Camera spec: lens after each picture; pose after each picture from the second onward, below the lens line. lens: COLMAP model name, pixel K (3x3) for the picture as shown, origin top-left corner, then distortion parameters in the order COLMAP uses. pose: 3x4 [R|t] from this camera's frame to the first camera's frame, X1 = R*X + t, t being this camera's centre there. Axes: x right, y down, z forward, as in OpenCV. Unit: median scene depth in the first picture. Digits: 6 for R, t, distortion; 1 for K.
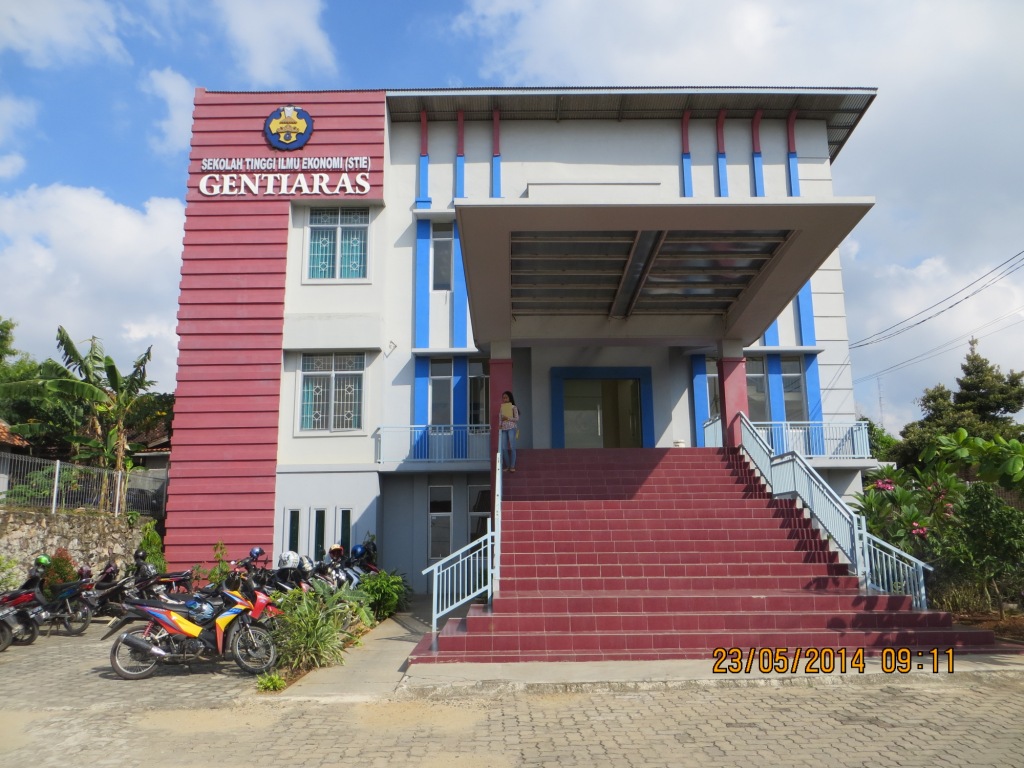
lens RADIAL K [[761.5, 0, 512.4], [0, 761.5, 382.4], [0, 0, 1]] dist [0.006155, 0.002054]
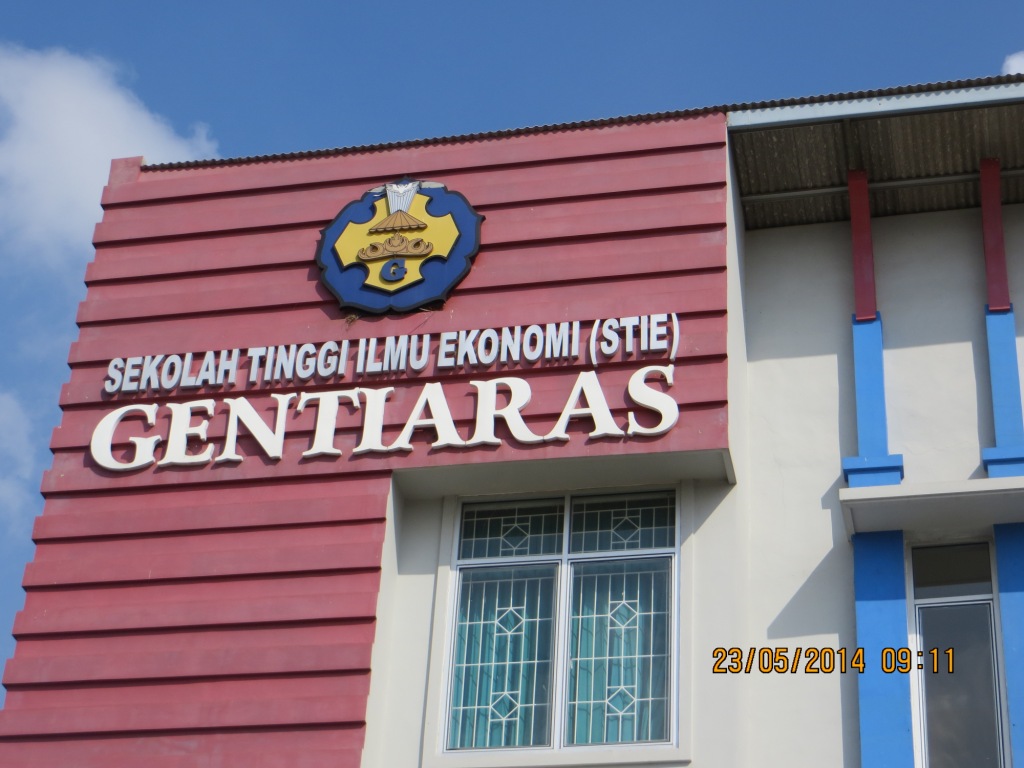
lens RADIAL K [[2245.7, 0, 511.7], [0, 2245.7, 384.0], [0, 0, 1]] dist [-0.158187, 0.000000]
pose [[0.973089, -0.074803, -0.217950, -0.070712], [-0.018958, 0.916647, -0.399249, 0.052548], [0.229649, 0.392636, 0.890561, 0.275842]]
